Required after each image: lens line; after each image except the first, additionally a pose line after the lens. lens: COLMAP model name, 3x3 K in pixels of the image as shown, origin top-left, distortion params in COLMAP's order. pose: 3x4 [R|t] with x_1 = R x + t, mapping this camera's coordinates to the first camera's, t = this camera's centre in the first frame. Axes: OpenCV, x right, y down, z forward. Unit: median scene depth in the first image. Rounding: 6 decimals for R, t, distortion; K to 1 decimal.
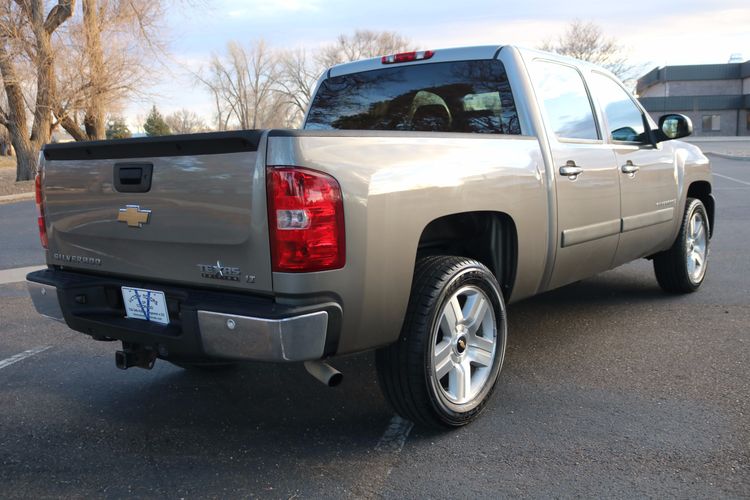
lens RADIAL K [[798.4, 0, 375.0], [0, 798.4, 250.0], [0, 0, 1]] dist [-0.024494, -0.012395]
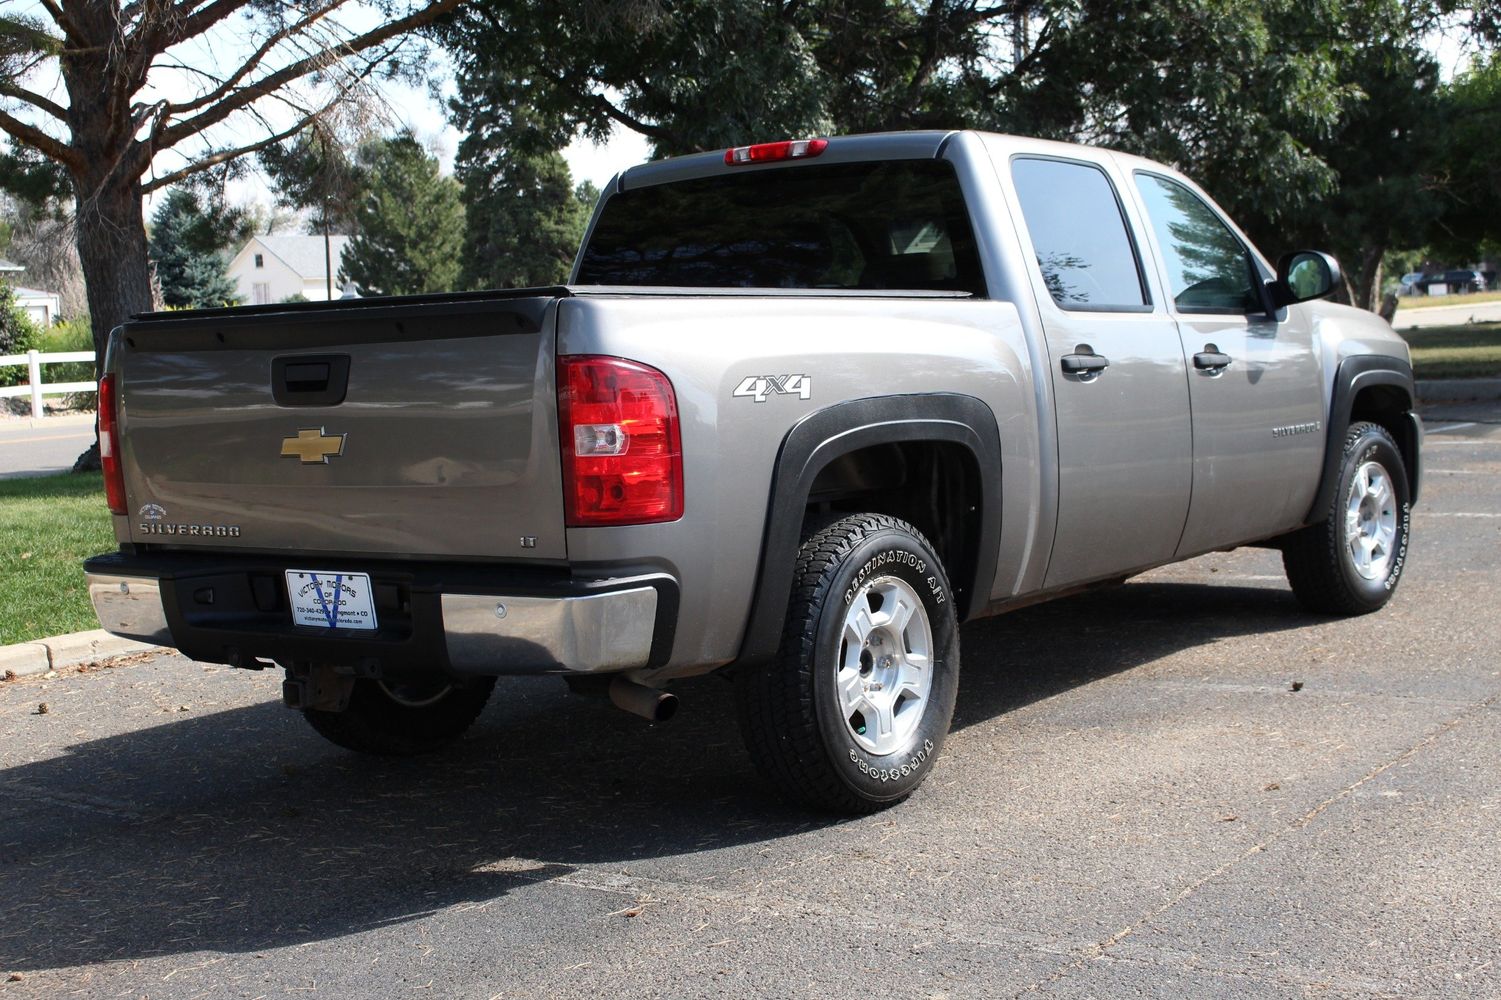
lens RADIAL K [[2199.5, 0, 750.5], [0, 2199.5, 500.0], [0, 0, 1]] dist [-0.040571, -0.032580]
pose [[0.999385, -0.012344, 0.032808, -0.035154], [0.013900, 0.998768, -0.047630, 0.075970], [-0.032179, 0.048057, 0.998326, -0.592238]]
